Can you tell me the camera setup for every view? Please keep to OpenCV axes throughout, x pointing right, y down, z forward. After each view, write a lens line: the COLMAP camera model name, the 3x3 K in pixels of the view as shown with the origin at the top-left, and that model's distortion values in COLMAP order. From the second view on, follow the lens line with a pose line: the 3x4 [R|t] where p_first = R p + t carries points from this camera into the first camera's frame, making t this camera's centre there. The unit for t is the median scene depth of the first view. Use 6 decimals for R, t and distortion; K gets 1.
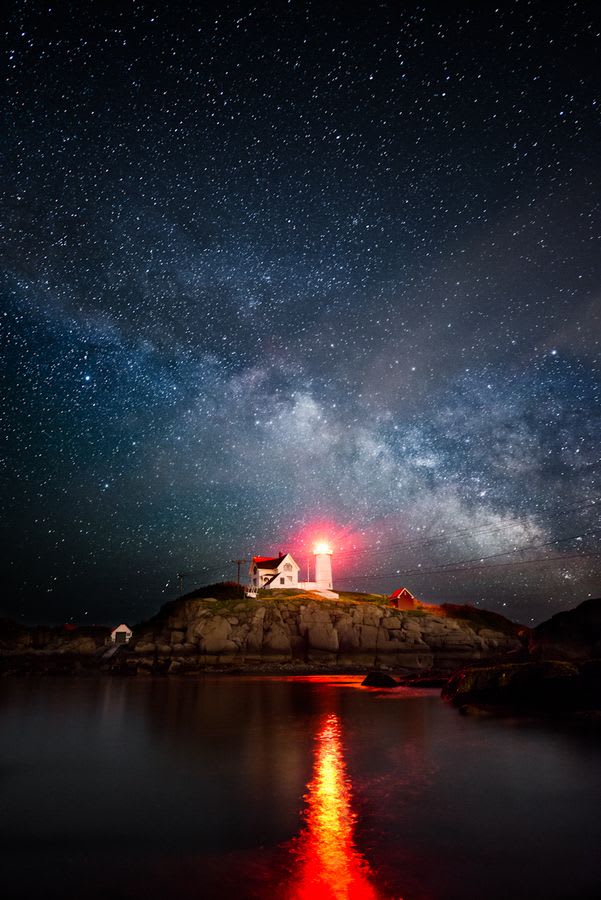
lens RADIAL K [[536.0, 0, 295.1], [0, 536.0, 449.8], [0, 0, 1]] dist [0.001020, -0.000733]
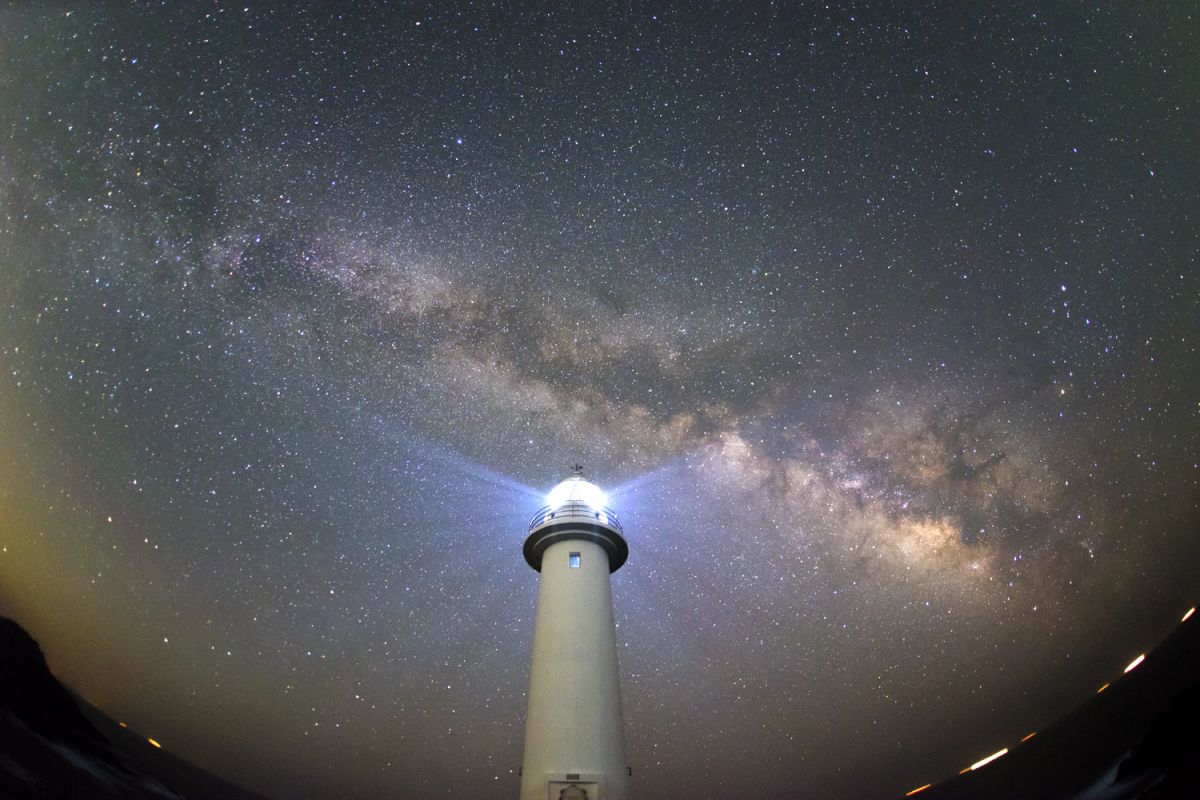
lens RADIAL K [[939.3, 0, 600.0], [0, 939.3, 400.0], [0, 0, 1]] dist [-0.002663, -0.001887]
pose [[0.966075, -0.126781, -0.225003, 0.201034], [0.083248, 0.977582, -0.193398, 0.171843], [0.244478, 0.168106, 0.954972, -0.846321]]
